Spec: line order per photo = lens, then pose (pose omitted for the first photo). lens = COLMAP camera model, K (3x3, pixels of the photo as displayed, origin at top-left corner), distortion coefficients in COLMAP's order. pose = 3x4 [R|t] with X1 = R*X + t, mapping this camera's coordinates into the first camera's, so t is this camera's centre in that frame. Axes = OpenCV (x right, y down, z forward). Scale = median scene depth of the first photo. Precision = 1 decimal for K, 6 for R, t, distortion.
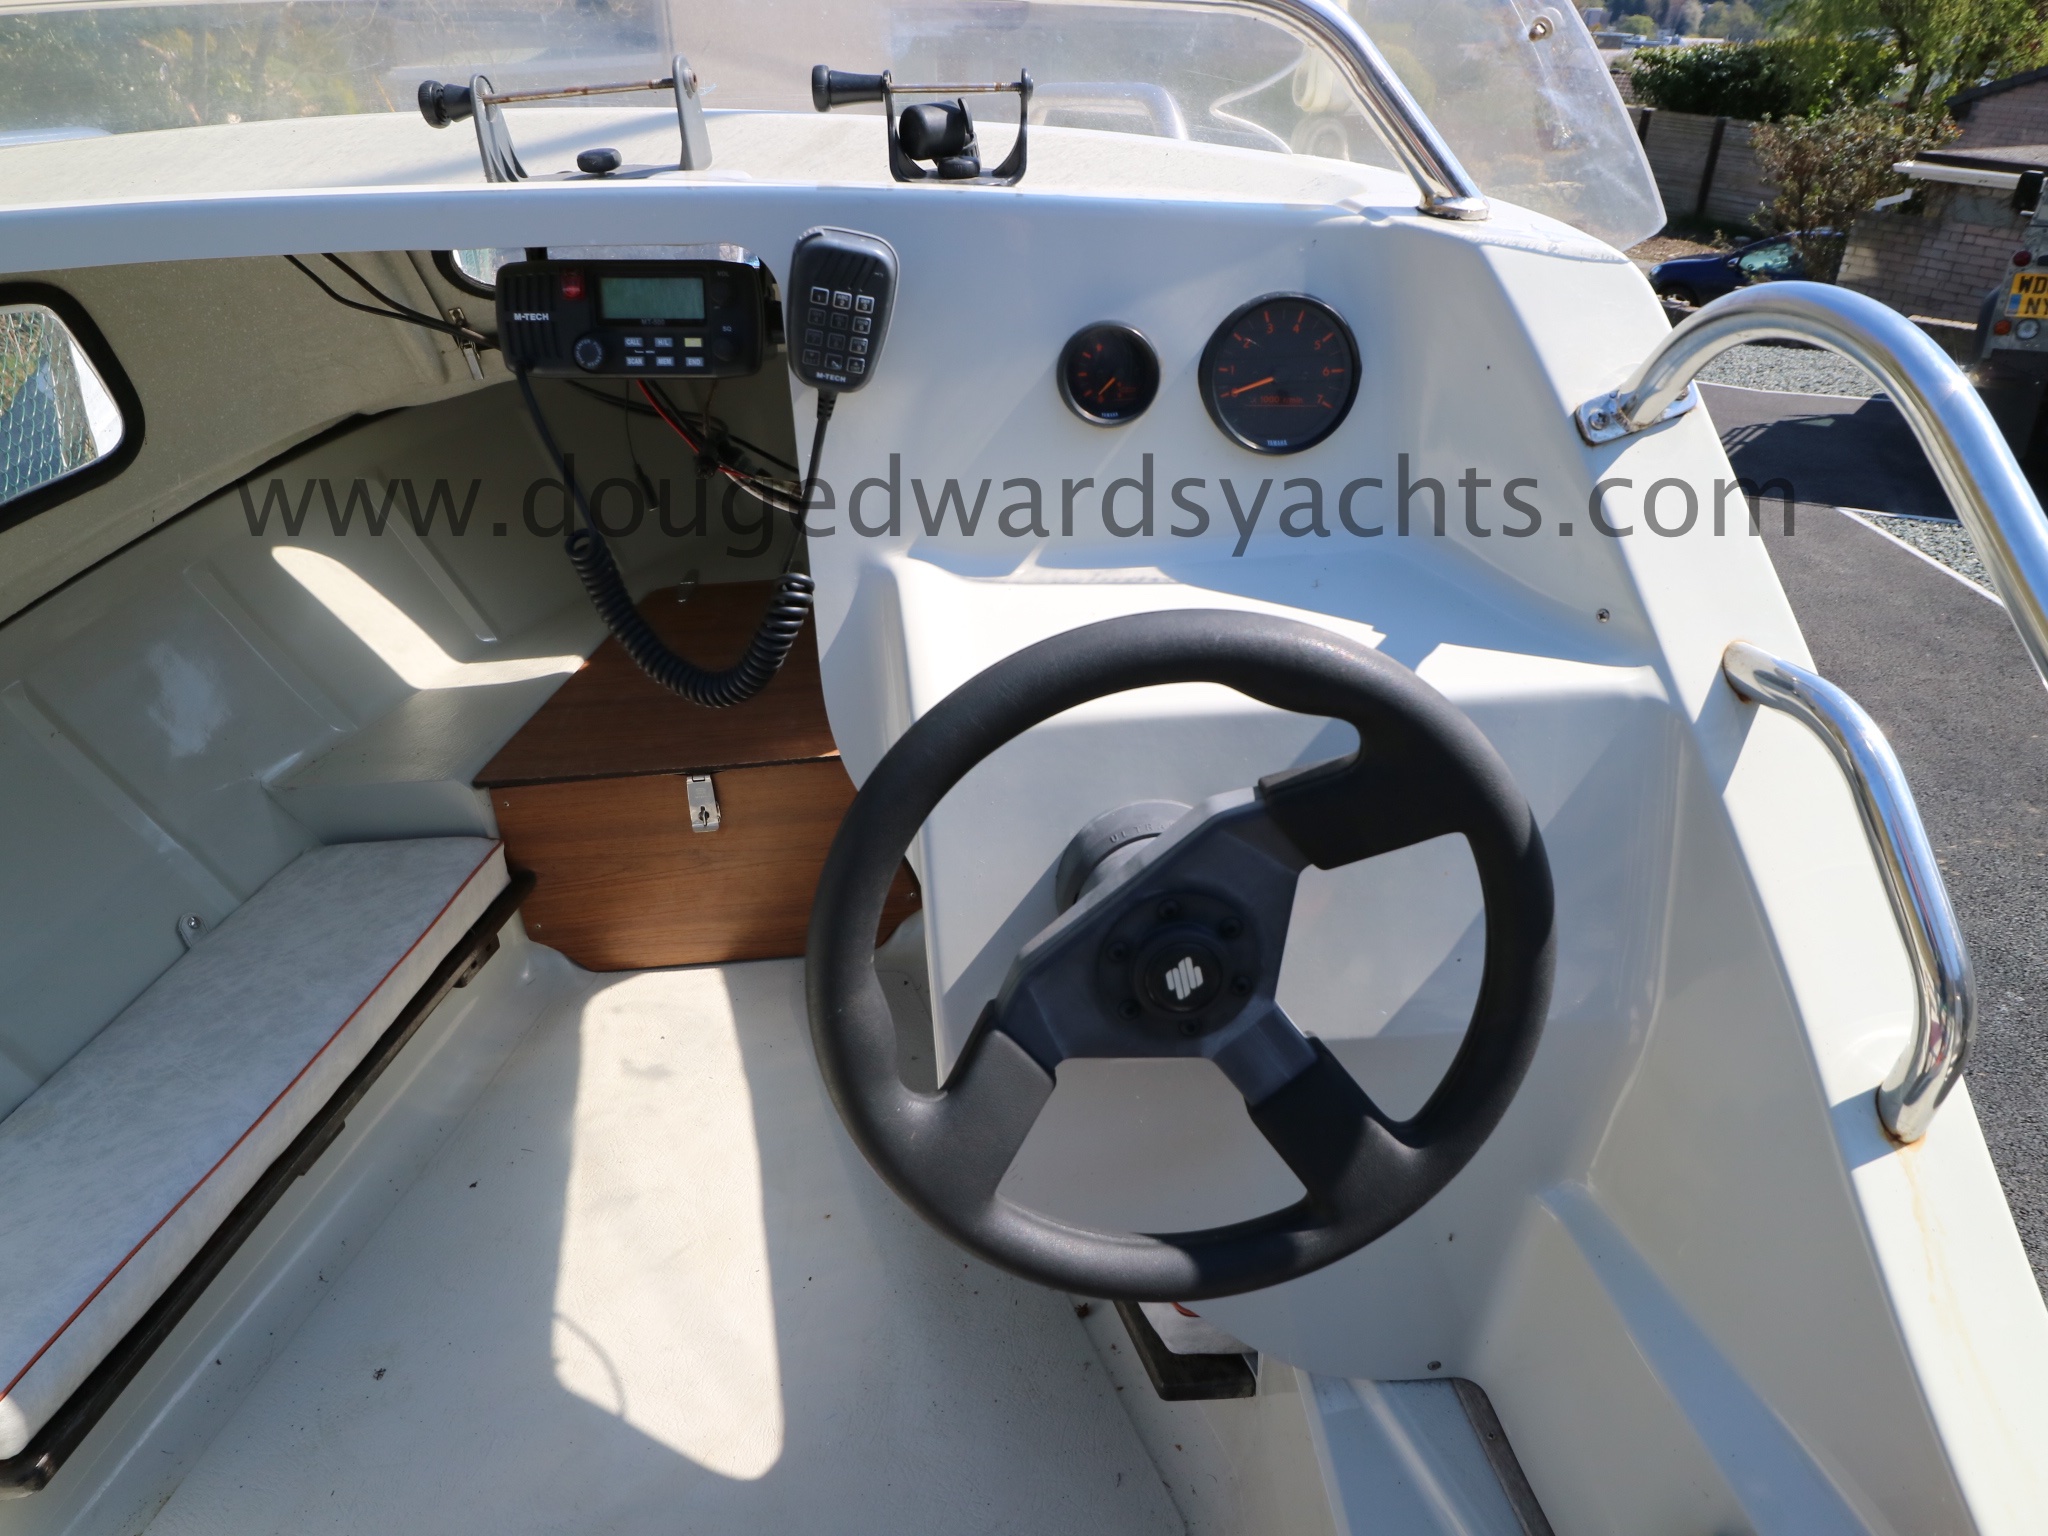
lens RADIAL K [[1353.3, 0, 1016.5], [0, 1353.3, 771.5], [0, 0, 1]] dist [-0.048400, 0.025832]
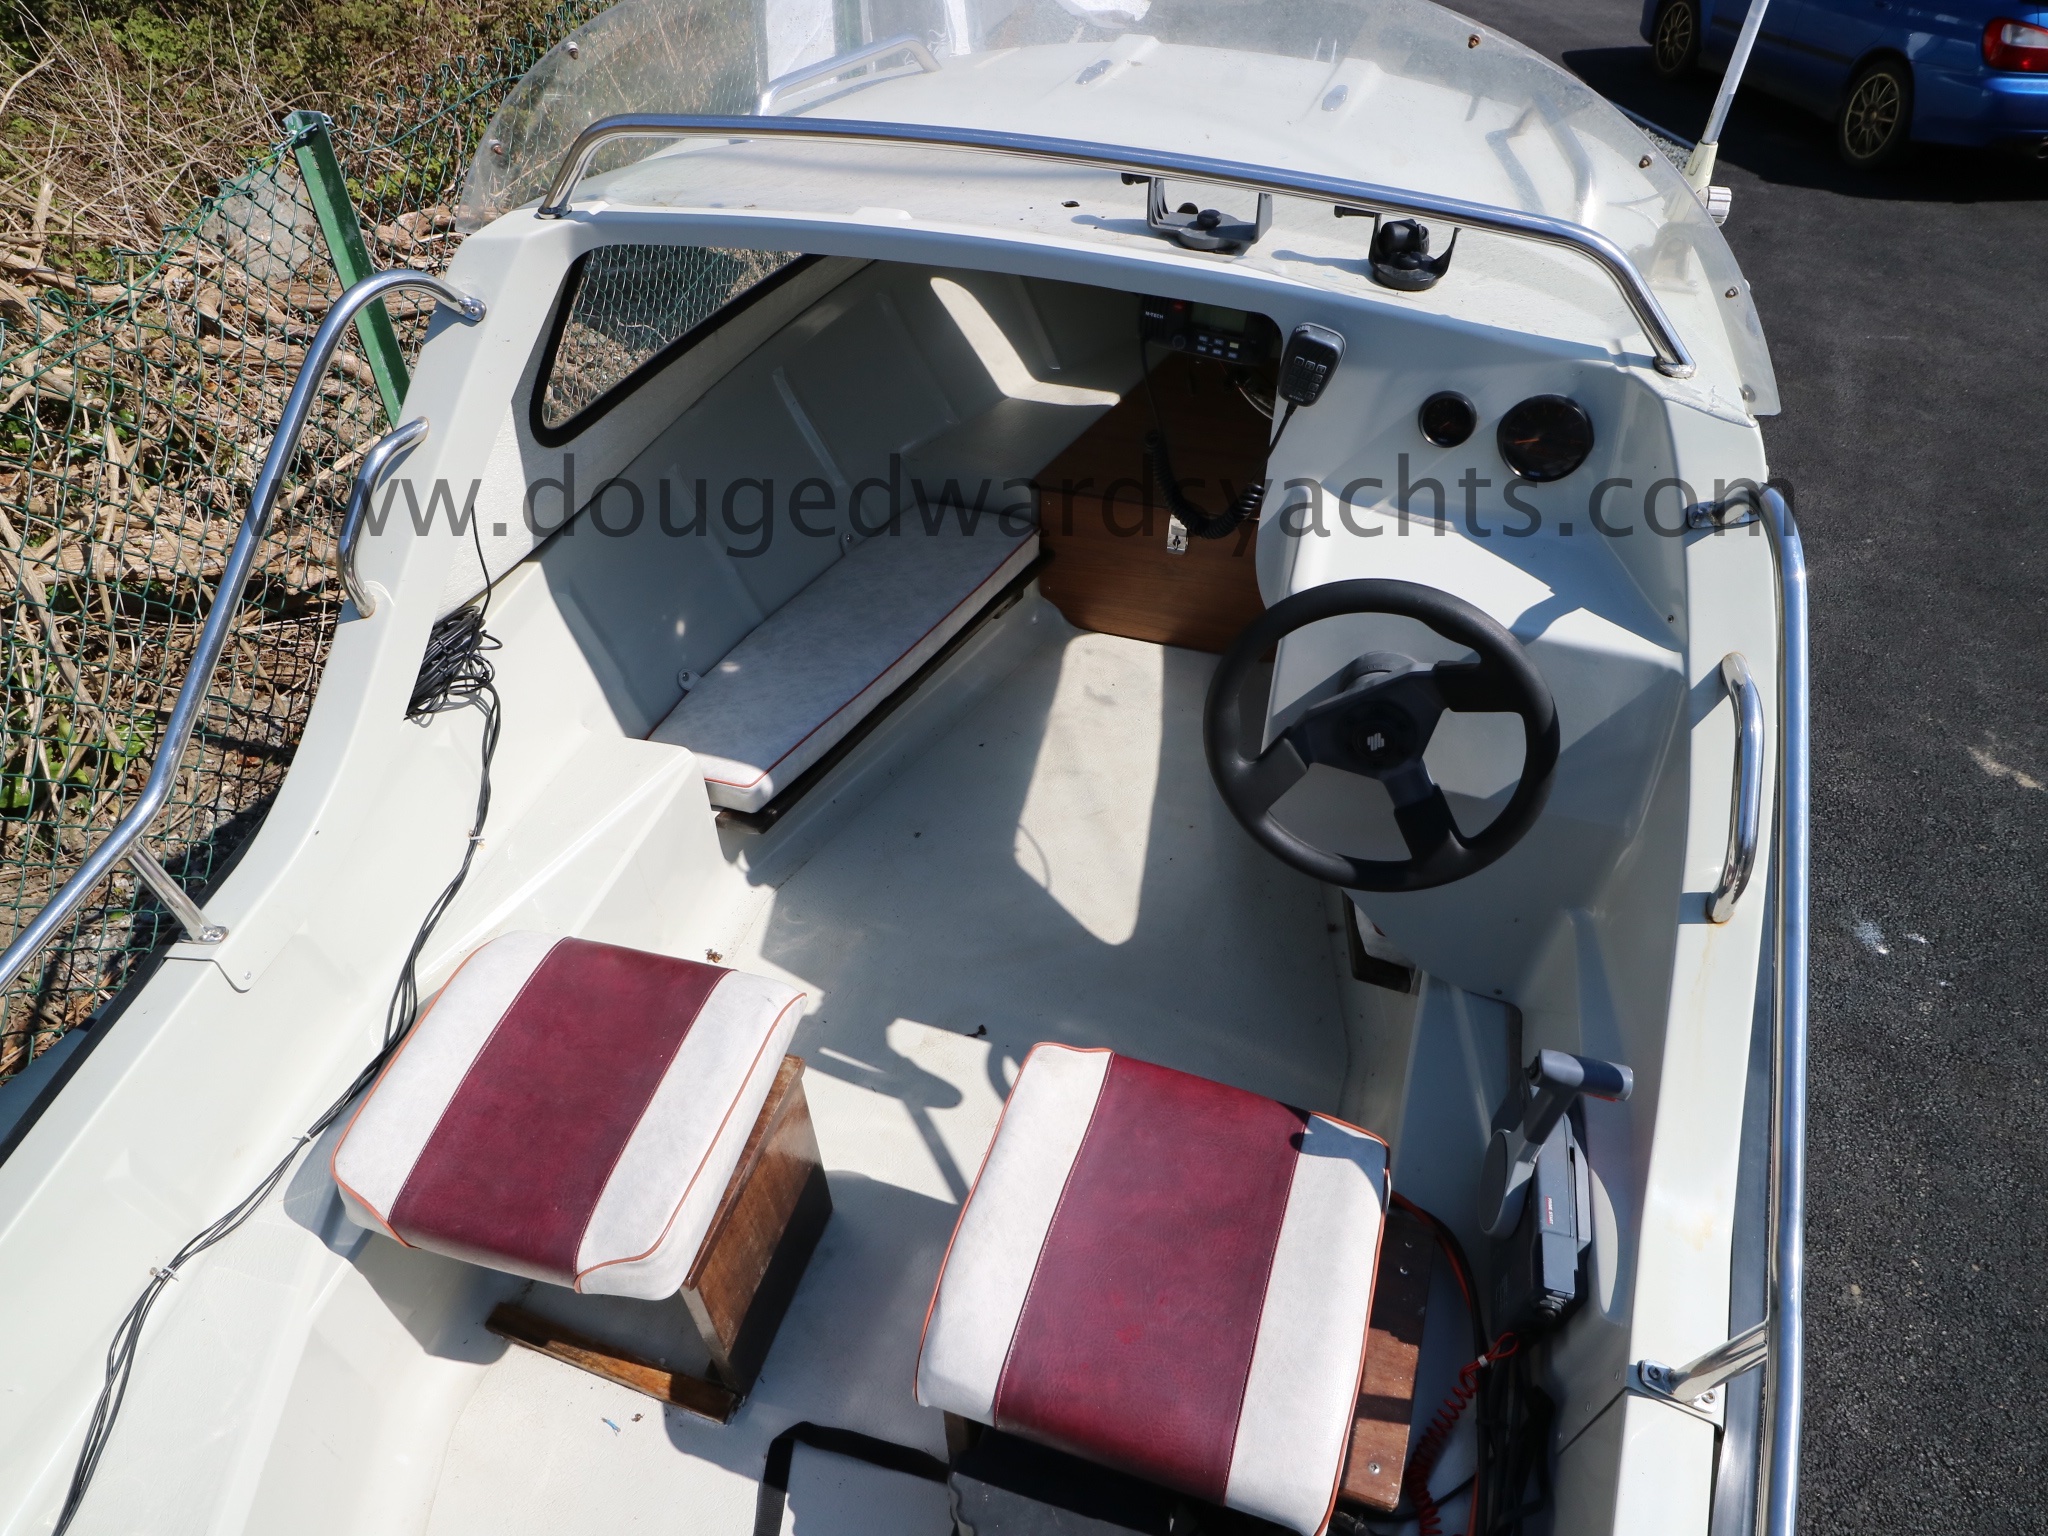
lens RADIAL K [[1353.0, 0, 1033.9], [0, 1353.0, 765.6], [0, 0, 1]] dist [-0.046631, 0.038816]
pose [[0.923501, 0.279834, -0.262370, 0.153047], [-0.209038, 0.940623, 0.267453, -0.212391], [0.321634, -0.192148, 0.927163, -0.918578]]
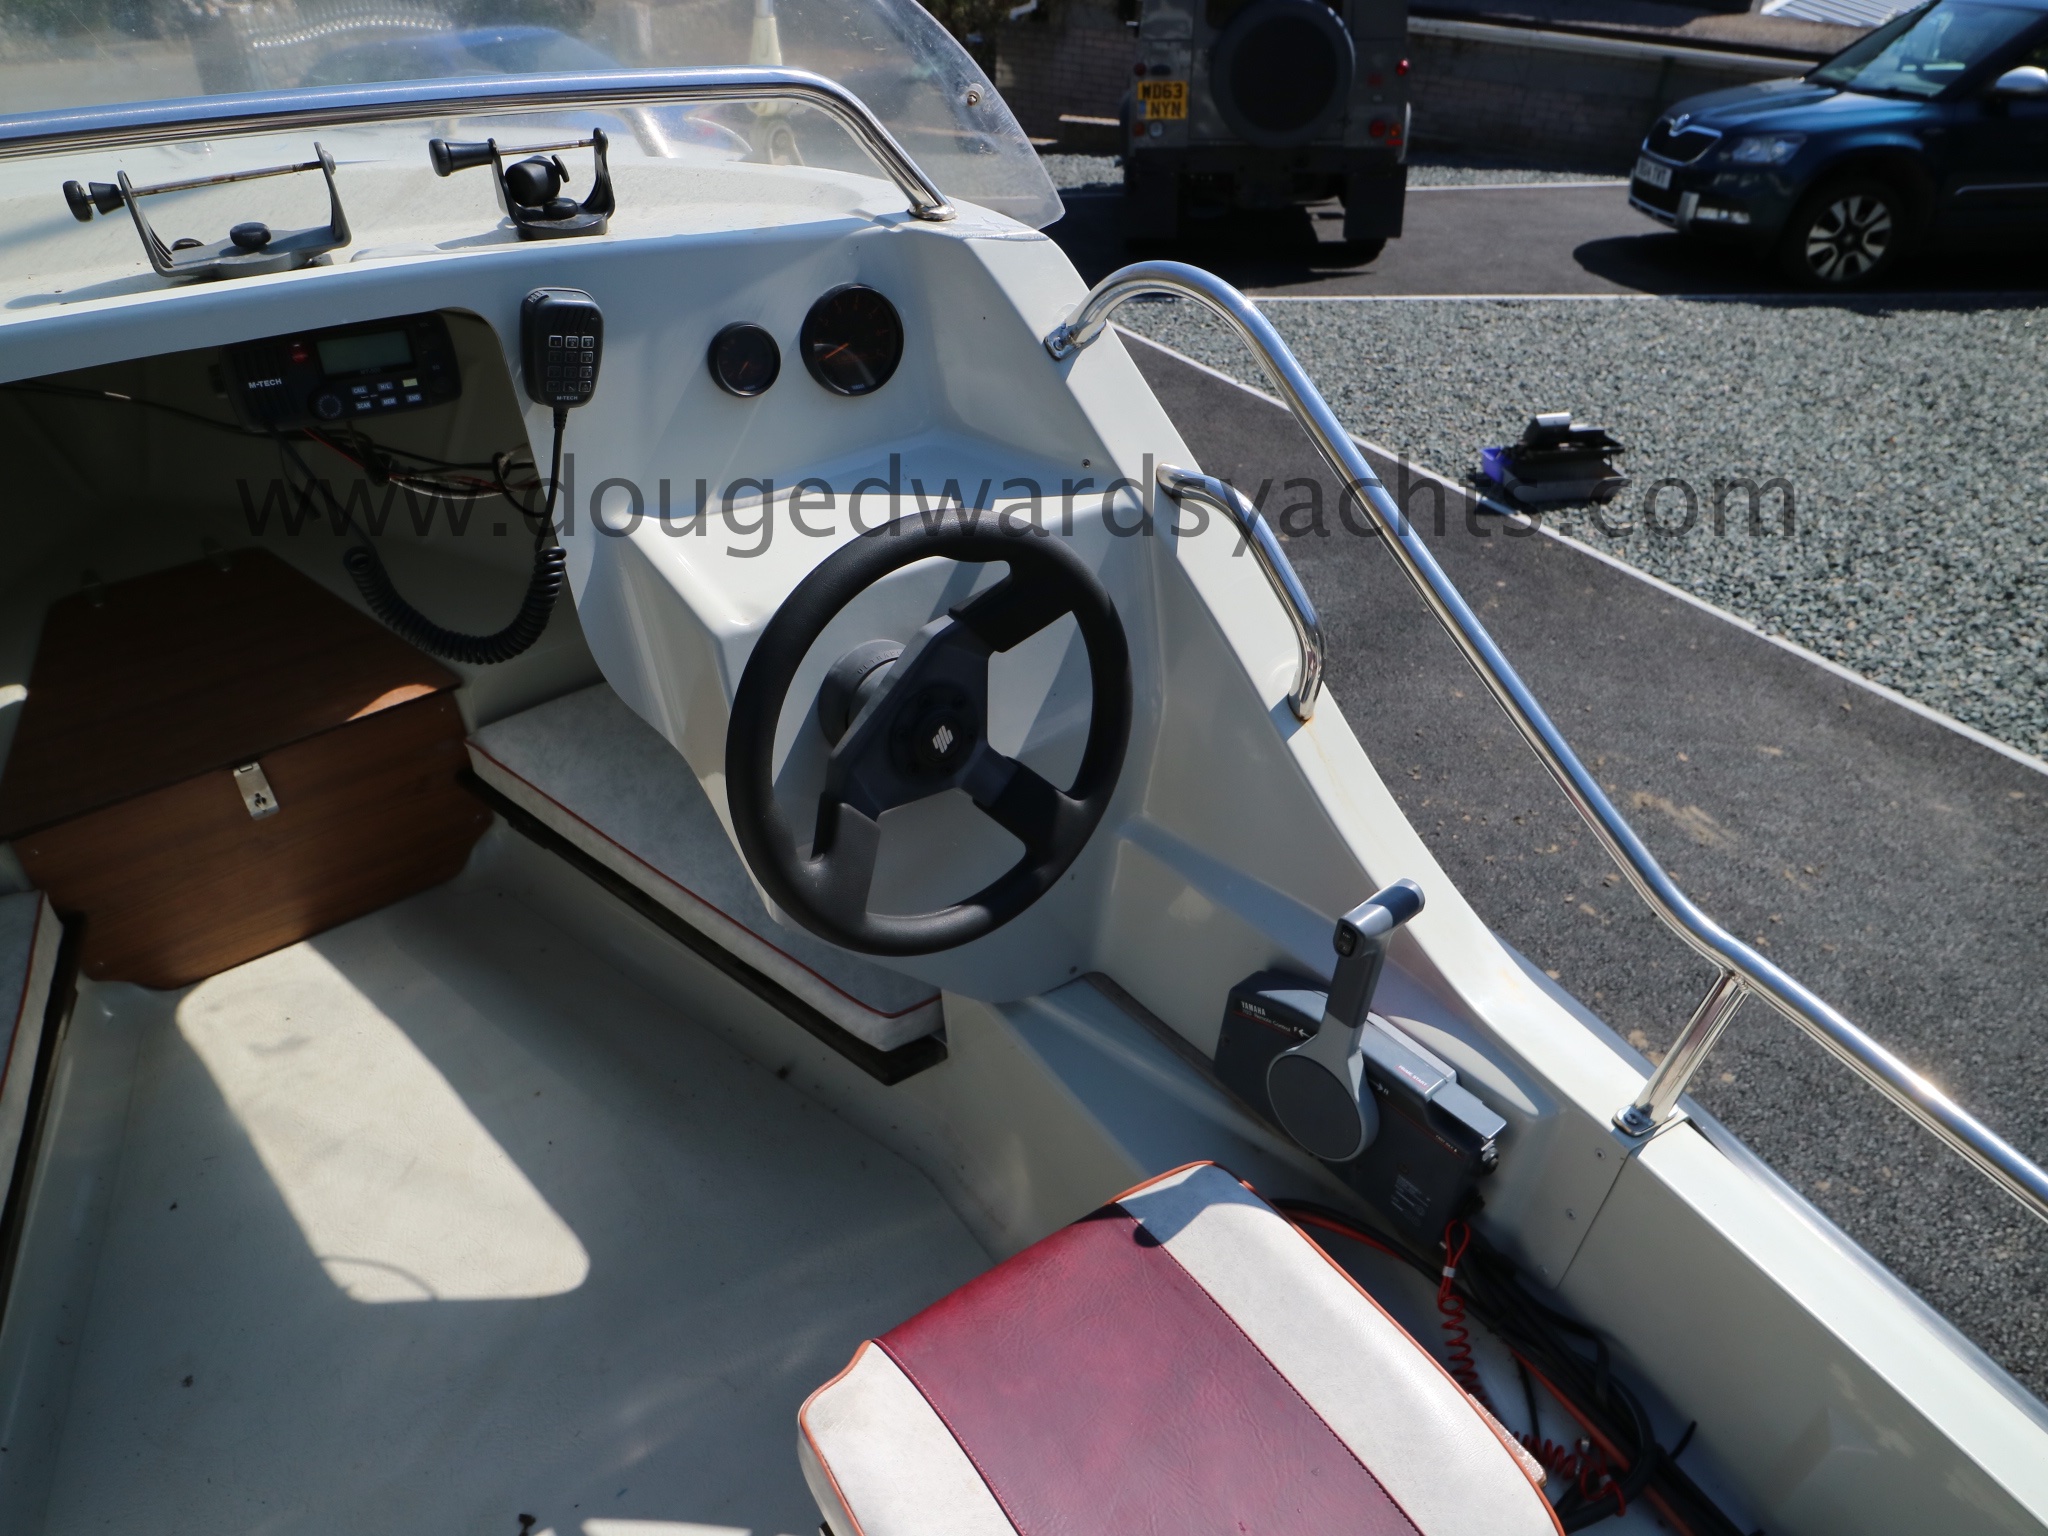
lens RADIAL K [[1365.2, 0, 1024.0], [0, 1365.2, 768.0], [0, 0, 1]] dist [-0.054599, 0.041817]
pose [[0.849466, -0.286864, 0.442850, -0.412169], [0.238515, 0.957418, 0.162671, -0.044326], [-0.470657, -0.032558, 0.881716, -0.382240]]
